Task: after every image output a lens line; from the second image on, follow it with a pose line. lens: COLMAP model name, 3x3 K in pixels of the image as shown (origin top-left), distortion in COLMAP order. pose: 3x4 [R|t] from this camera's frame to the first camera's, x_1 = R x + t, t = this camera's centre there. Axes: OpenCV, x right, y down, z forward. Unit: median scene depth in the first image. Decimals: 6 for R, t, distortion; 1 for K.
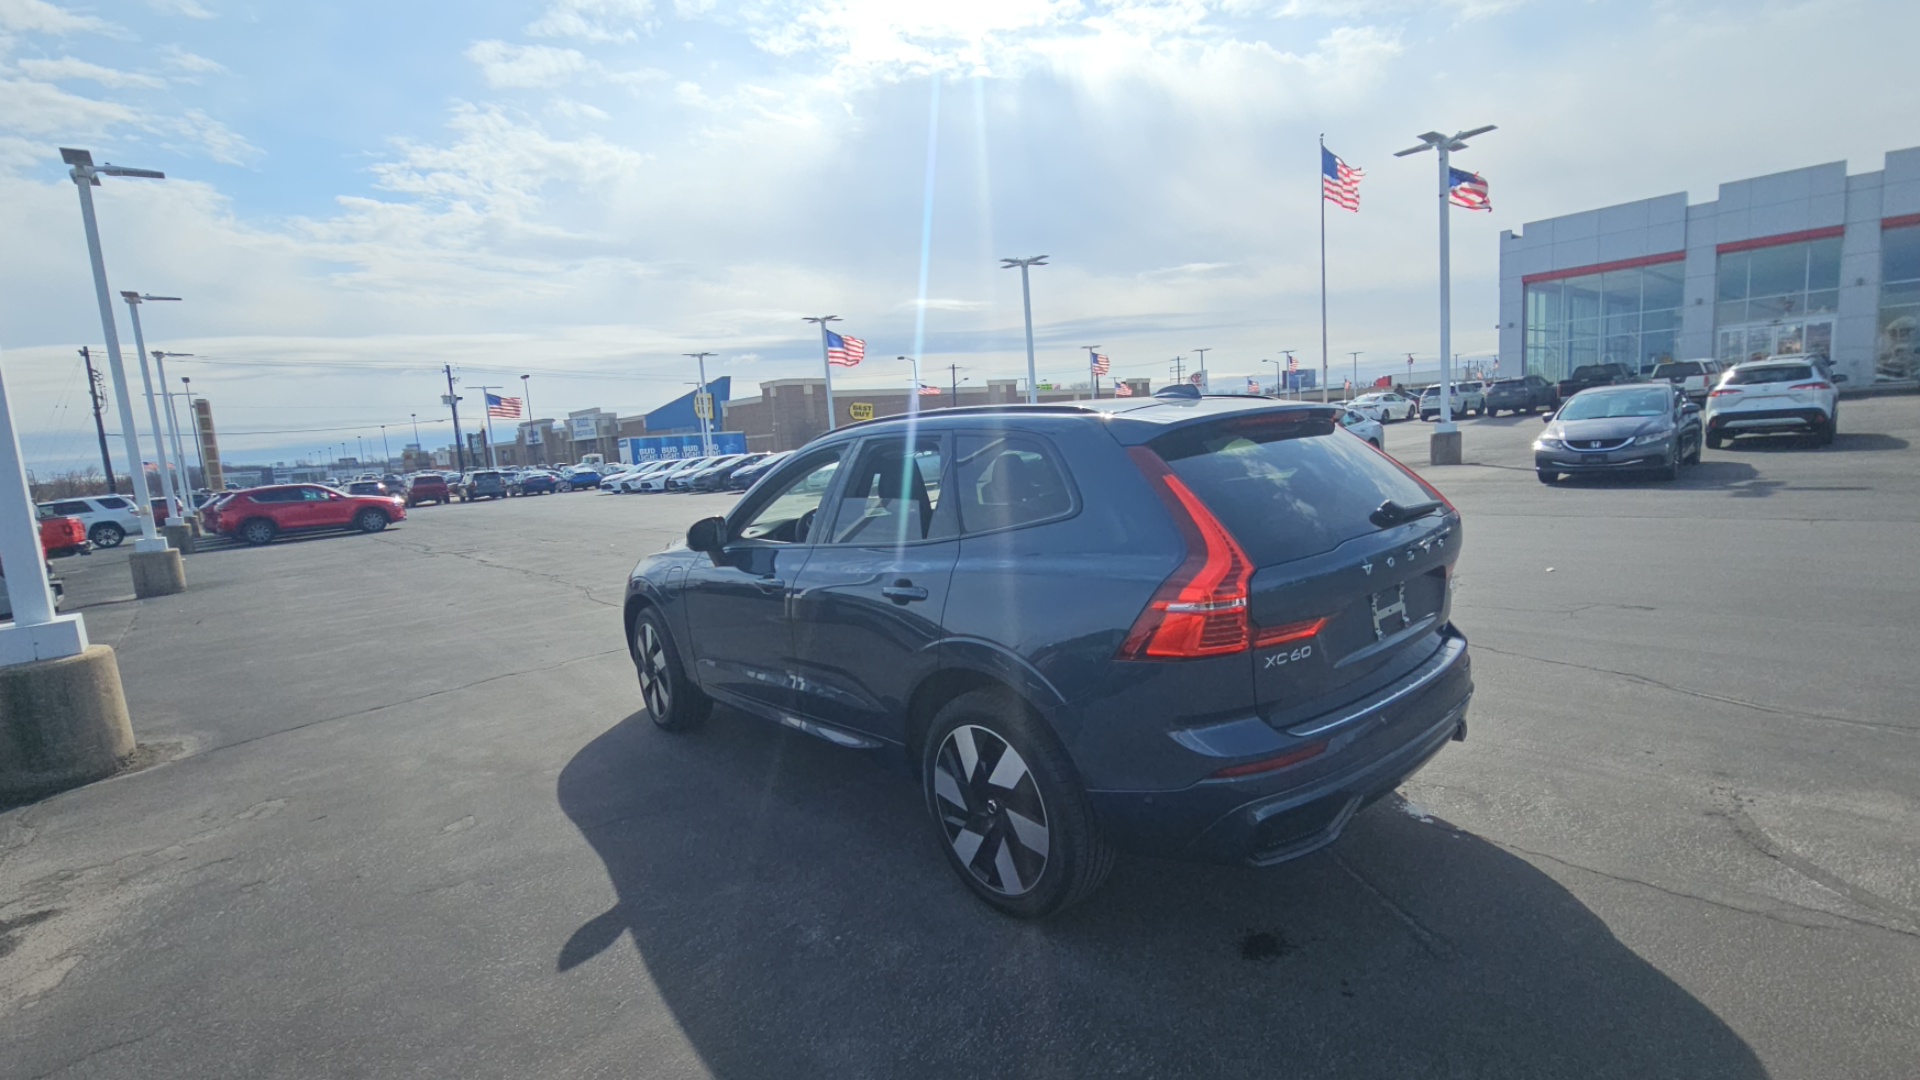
lens RADIAL K [[853.5, 0, 979.7], [0, 853.5, 544.2], [0, 0, 1]] dist [0.008594, -0.006841]
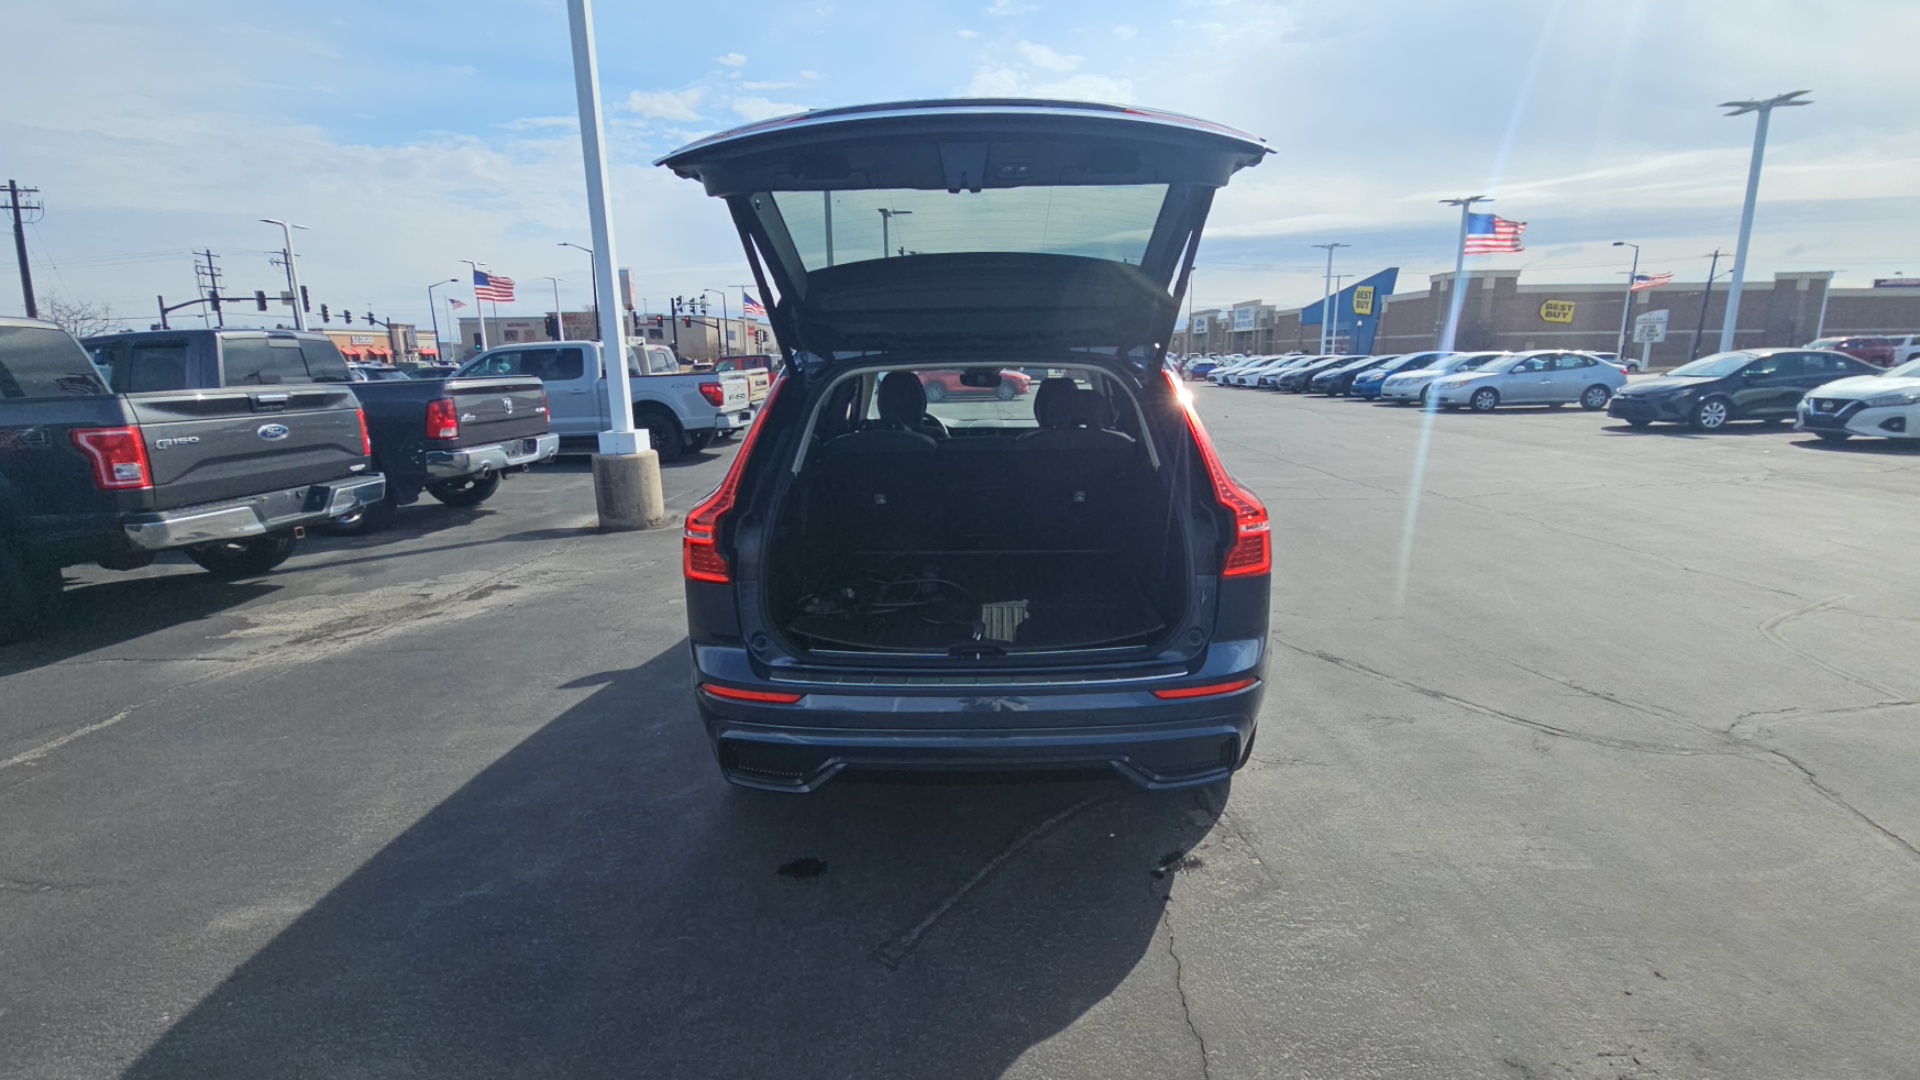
lens RADIAL K [[853.5, 0, 979.7], [0, 853.5, 544.2], [0, 0, 1]] dist [0.008594, -0.006841]
pose [[0.740470, 0.206150, -0.639692, 0.079799], [-0.128244, 0.977647, 0.166613, -0.009148], [0.659740, -0.041335, 0.750356, 0.027492]]
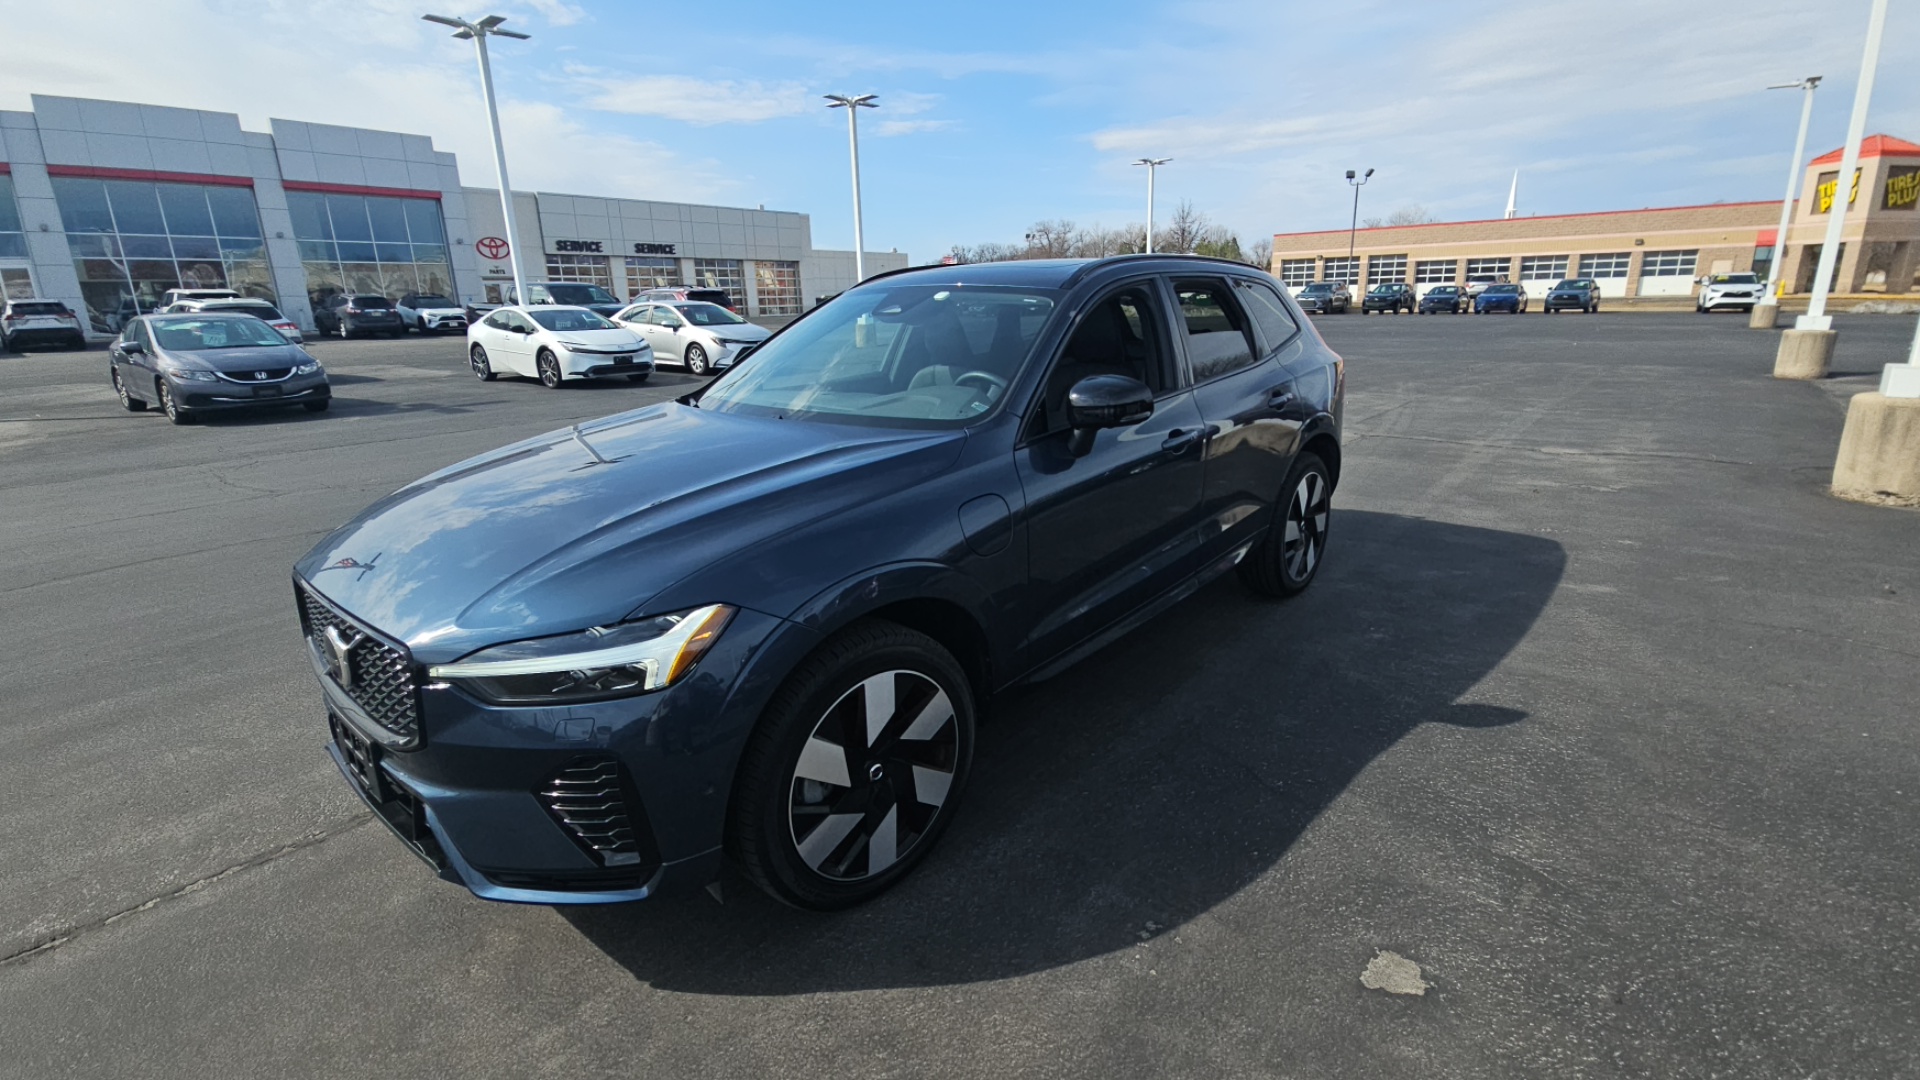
lens RADIAL K [[853.5, 0, 979.7], [0, 853.5, 544.2], [0, 0, 1]] dist [0.008594, -0.006841]
pose [[-0.141394, -0.197869, 0.969977, -0.114780], [0.160337, 0.962307, 0.219677, -0.007748], [-0.976883, 0.186584, -0.104338, 0.141316]]
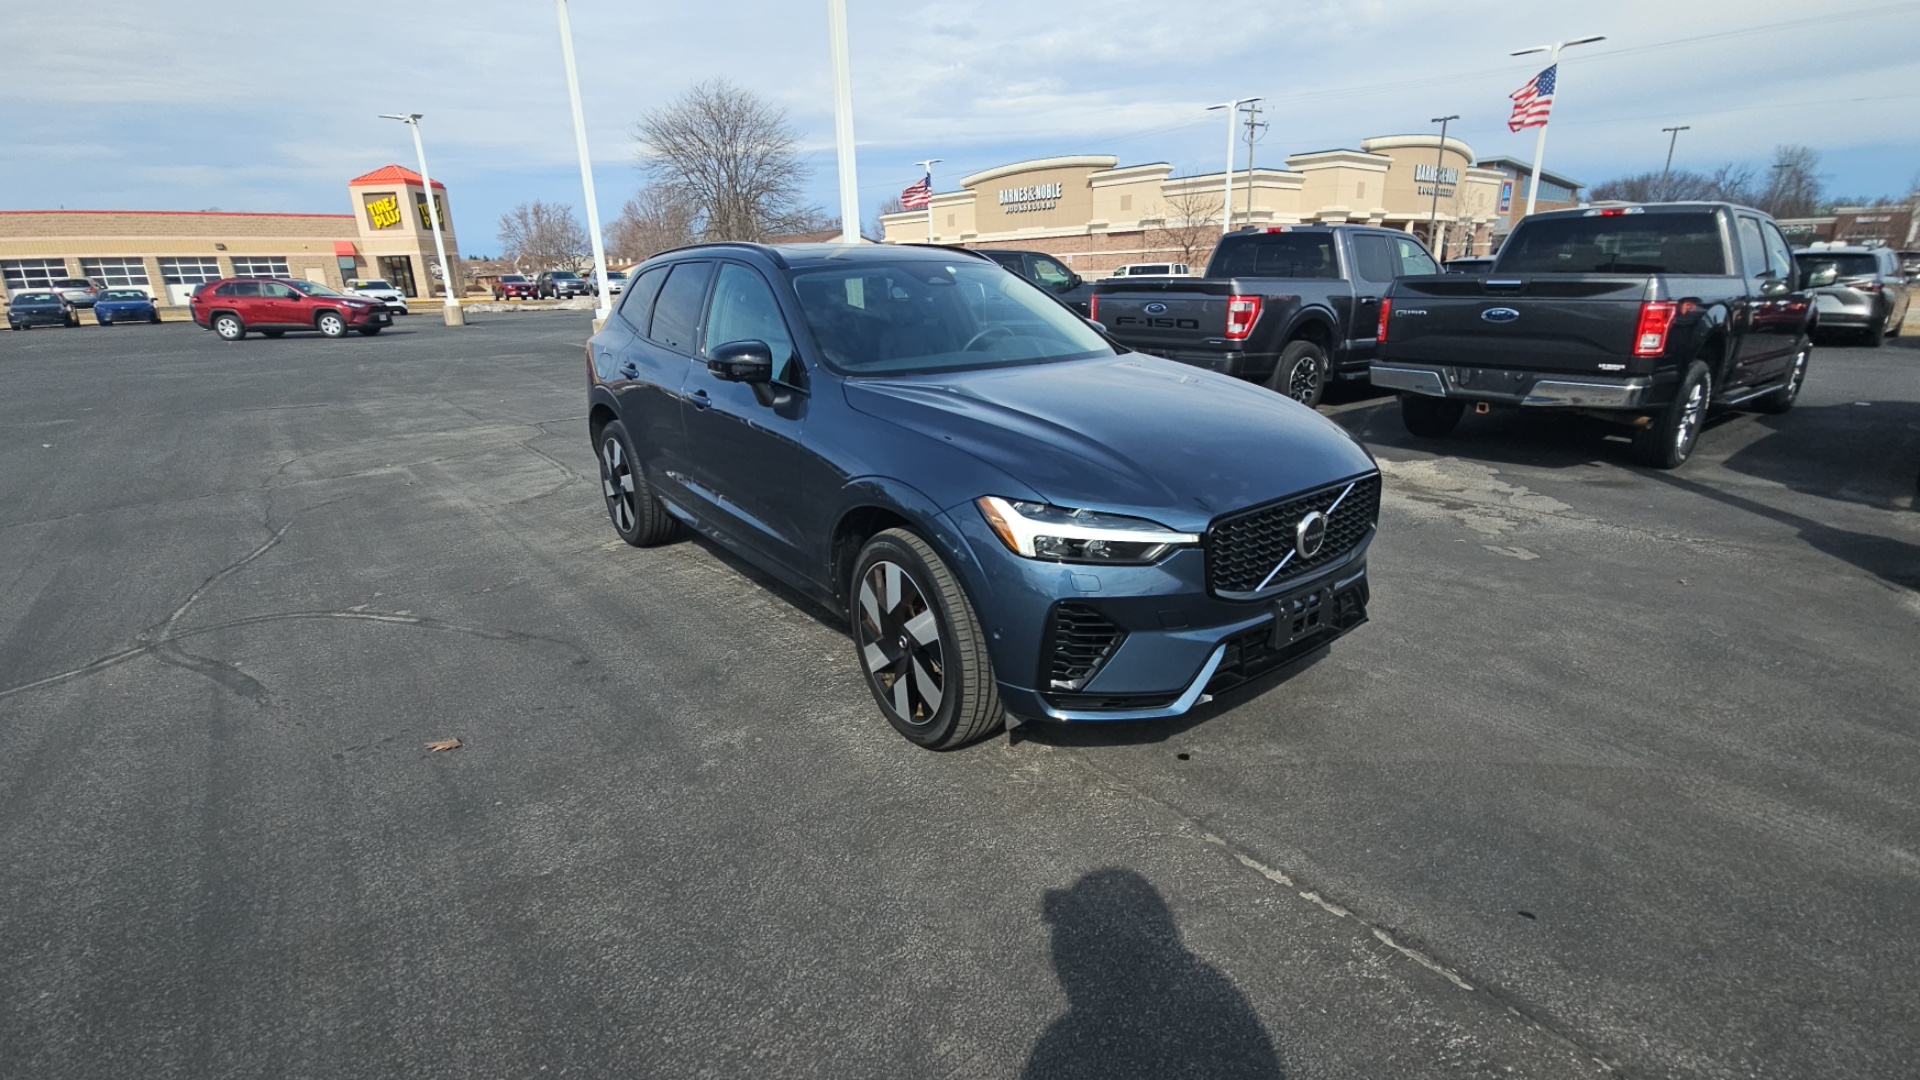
lens RADIAL K [[853.5, 0, 979.7], [0, 853.5, 544.2], [0, 0, 1]] dist [0.008594, -0.006841]
pose [[-0.994660, 0.079229, 0.066132, -0.027621], [0.099725, 0.902808, 0.418322, -0.028649], [-0.026561, 0.422683, -0.905888, 0.250876]]
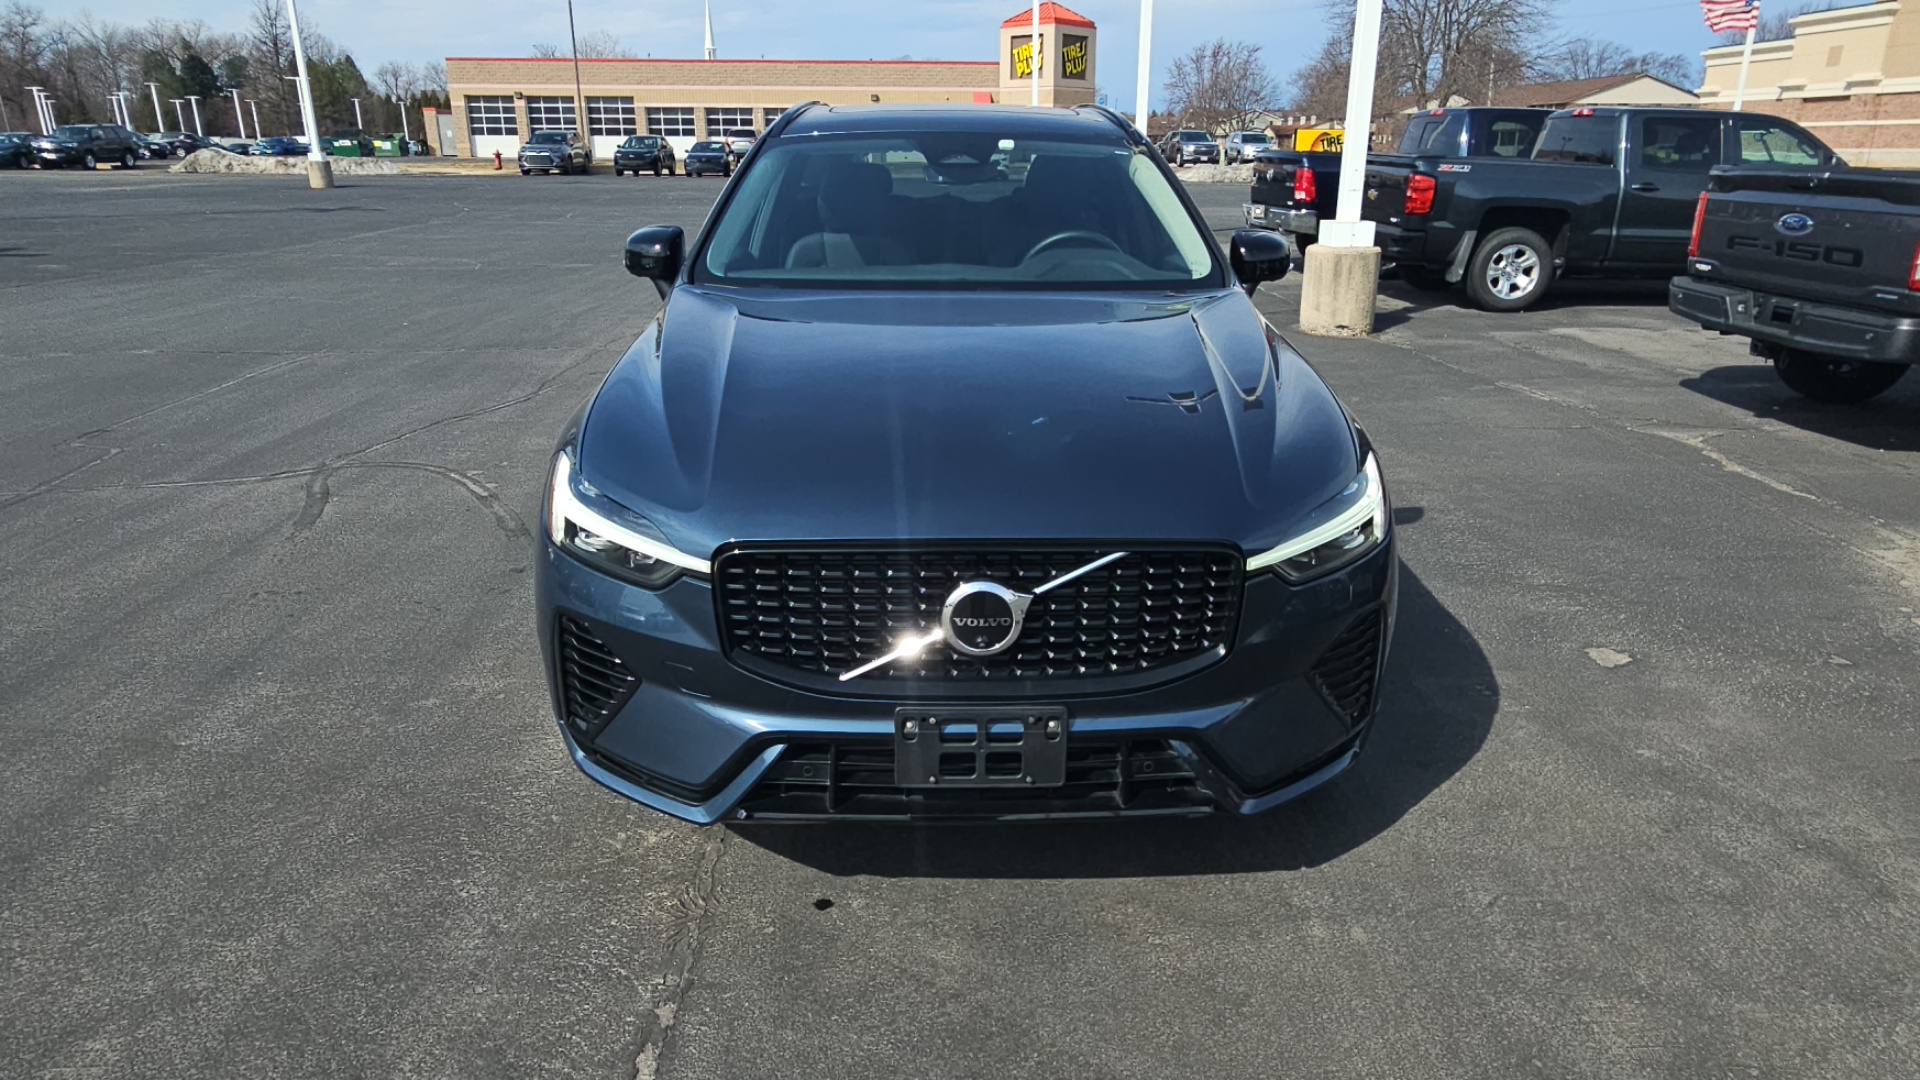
lens RADIAL K [[1179.2, 0, 975.9], [0, 1179.2, 553.6], [0, 0, 1]] dist [0.004746, -0.004272]
pose [[-0.773388, -0.139605, 0.618370, -0.089565], [0.134067, 0.917367, 0.374784, -0.020575], [-0.619594, 0.372757, -0.690764, 0.221836]]
